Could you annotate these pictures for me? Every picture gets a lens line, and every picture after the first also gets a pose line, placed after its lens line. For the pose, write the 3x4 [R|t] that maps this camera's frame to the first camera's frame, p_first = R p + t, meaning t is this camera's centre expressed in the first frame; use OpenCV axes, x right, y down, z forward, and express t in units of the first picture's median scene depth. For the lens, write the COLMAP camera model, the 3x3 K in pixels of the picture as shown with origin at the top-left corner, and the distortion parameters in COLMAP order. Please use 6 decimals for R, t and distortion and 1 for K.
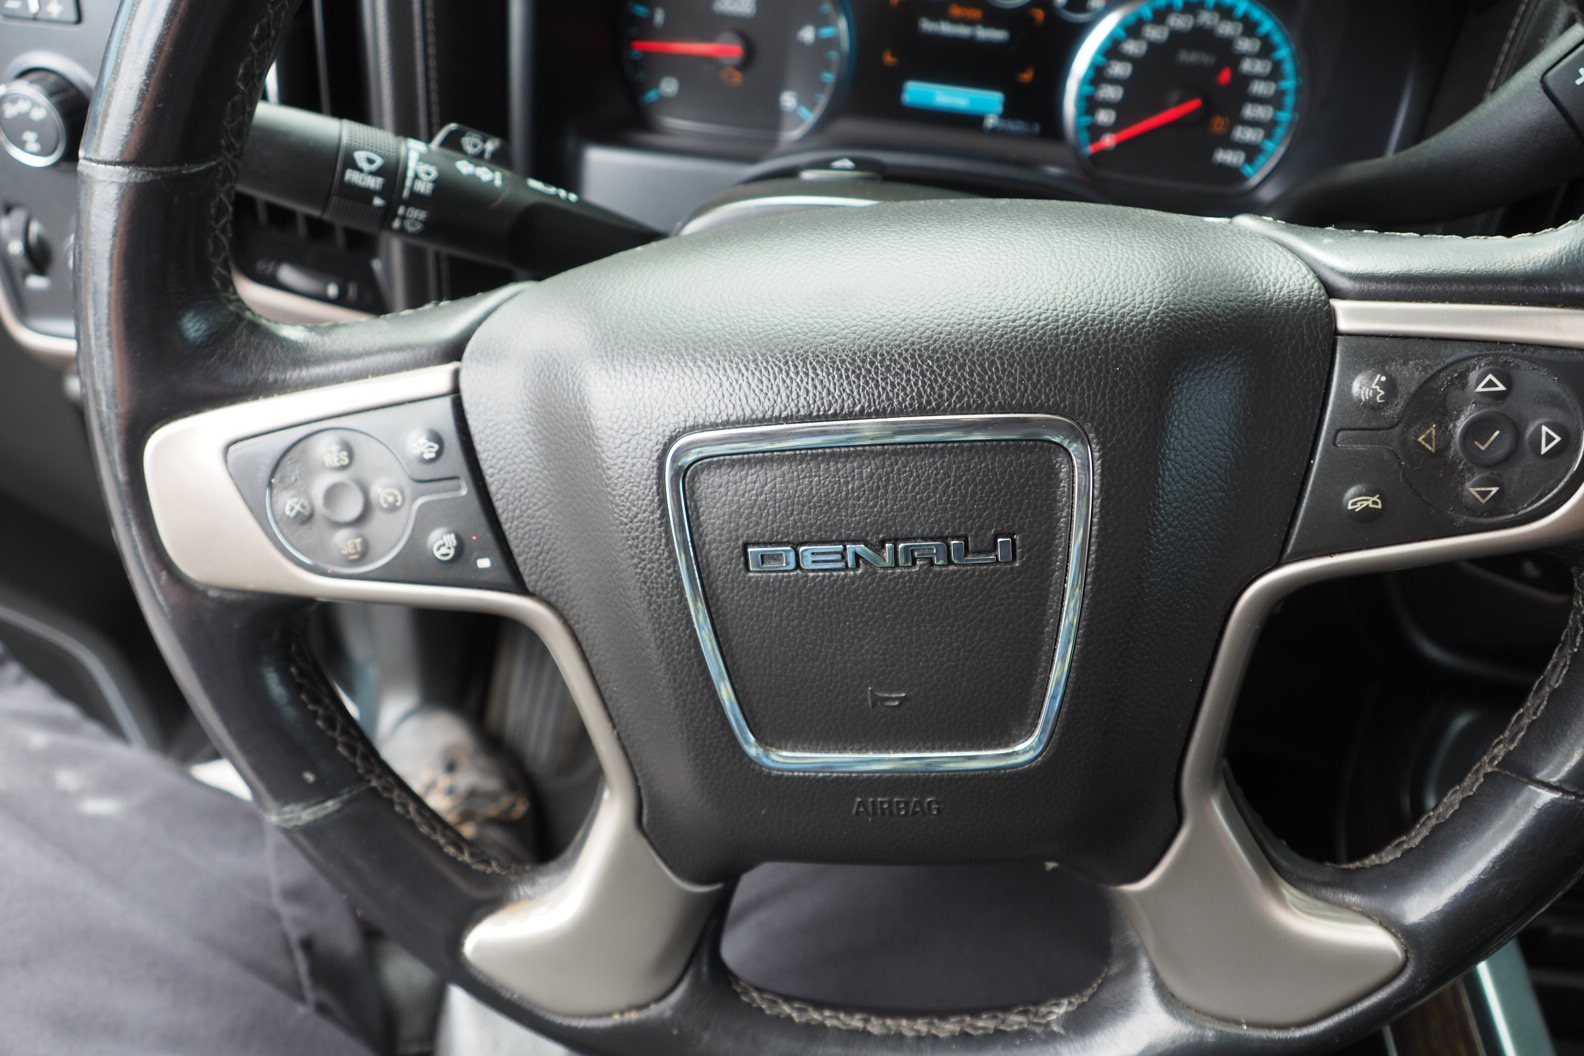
lens RADIAL K [[1144.4, 0, 792.0], [0, 1144.4, 528.0], [0, 0, 1]] dist [-0.040066, 0.001215]
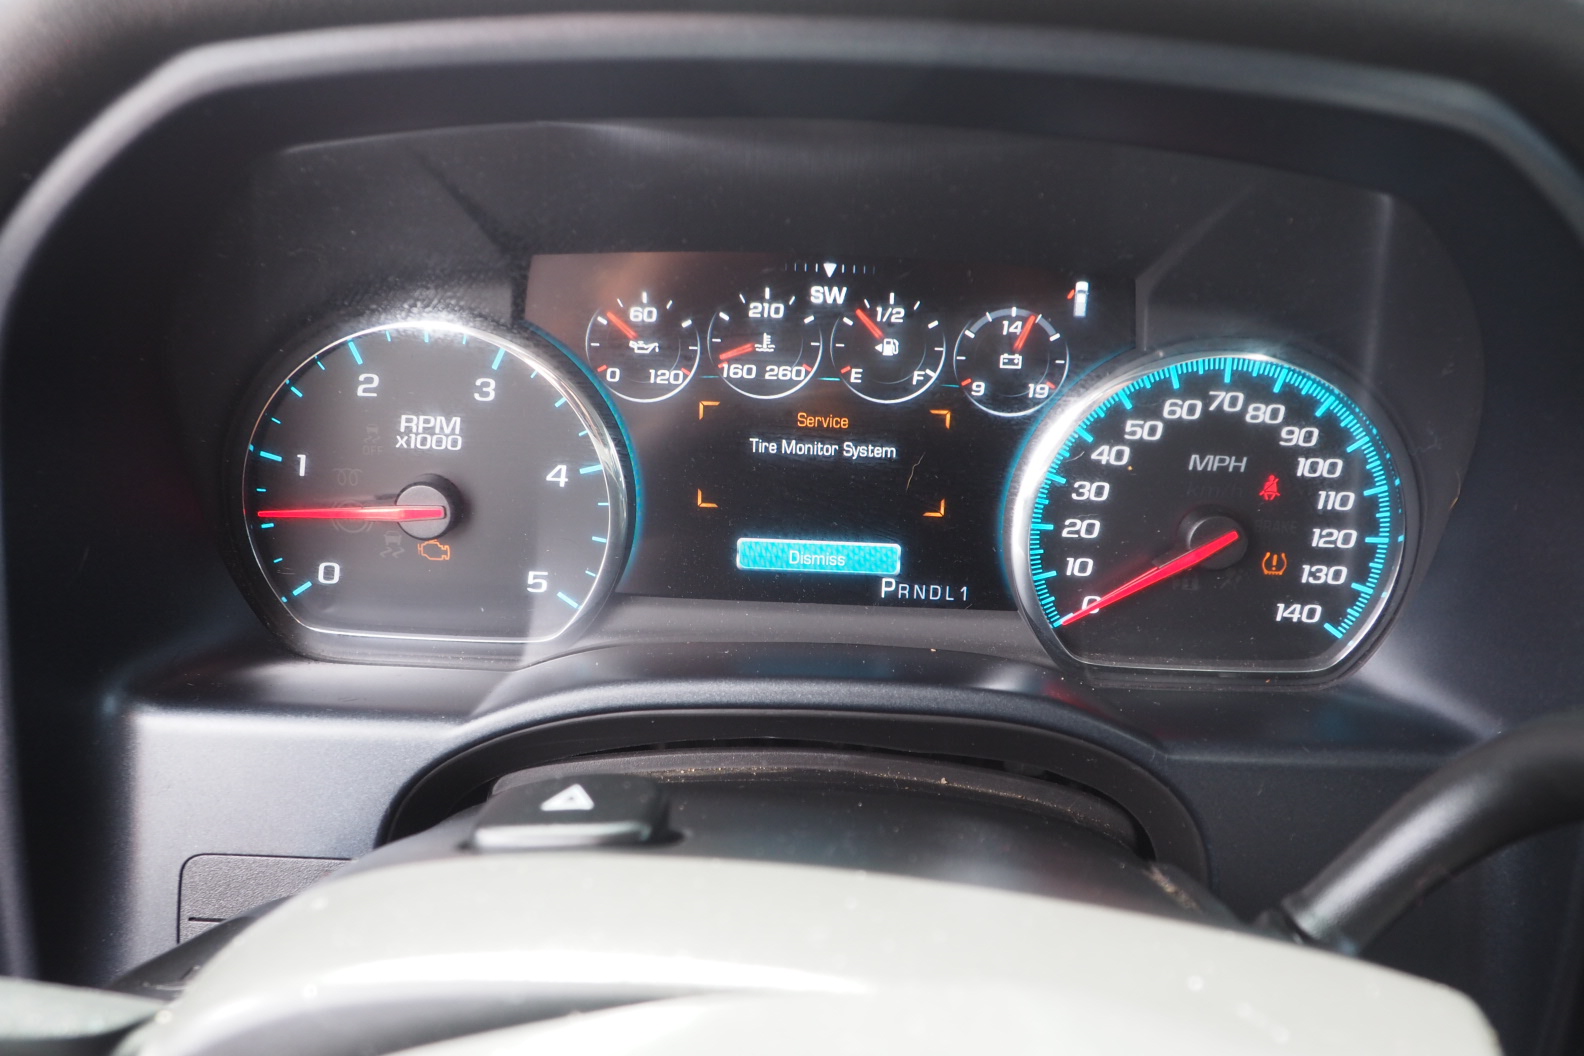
lens RADIAL K [[1371.6, 0, 792.0], [0, 1371.6, 528.0], [0, 0, 1]] dist [-0.022063, 0.019545]
pose [[0.995182, -0.075665, 0.062355, 0.089760], [0.091722, 0.943176, -0.319385, -0.176765], [-0.034646, 0.323565, 0.945571, 0.345105]]
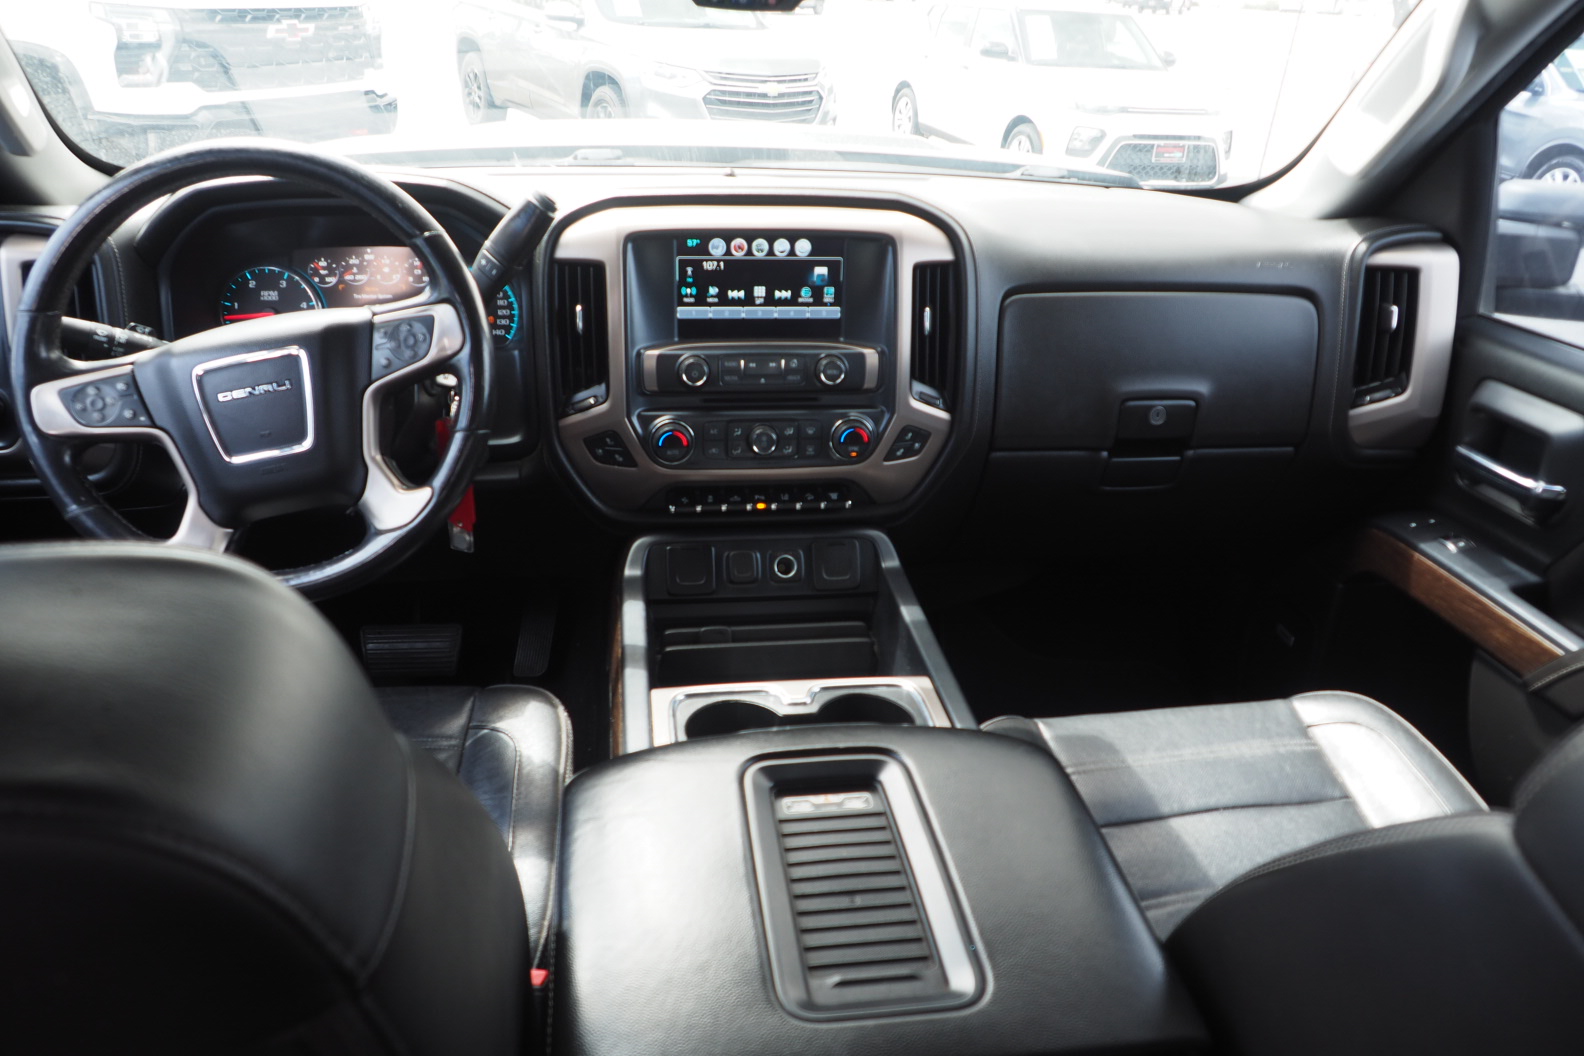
lens RADIAL K [[1129.9, 0, 778.3], [0, 1129.9, 531.7], [0, 0, 1]] dist [-0.040694, 0.030049]
pose [[0.969755, -0.143902, 0.197151, 0.451781], [0.195895, 0.940705, -0.276948, 0.861172], [-0.145607, 0.307192, 0.940442, -1.207092]]
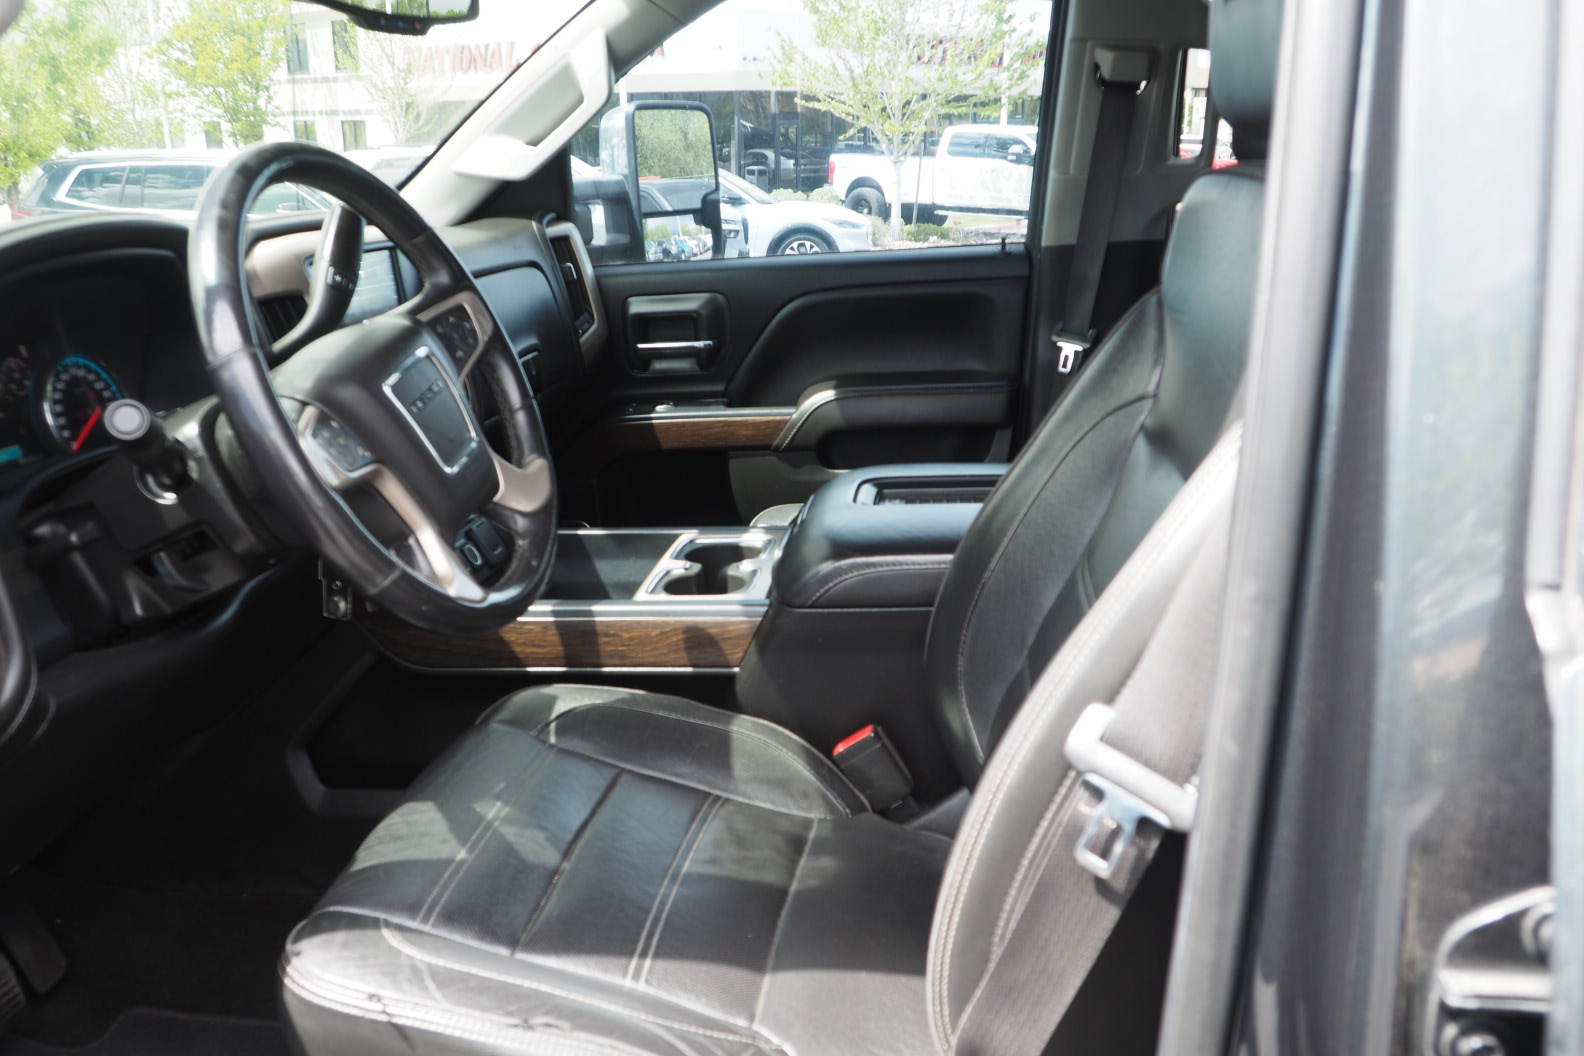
lens RADIAL K [[1371.6, 0, 792.0], [0, 1371.6, 528.0], [0, 0, 1]] dist [-0.022063, 0.019545]
pose [[0.013483, -0.336438, 0.941609, -1.824979], [0.716132, 0.660456, 0.225727, 0.071284], [-0.697835, 0.671273, 0.249839, -0.235032]]
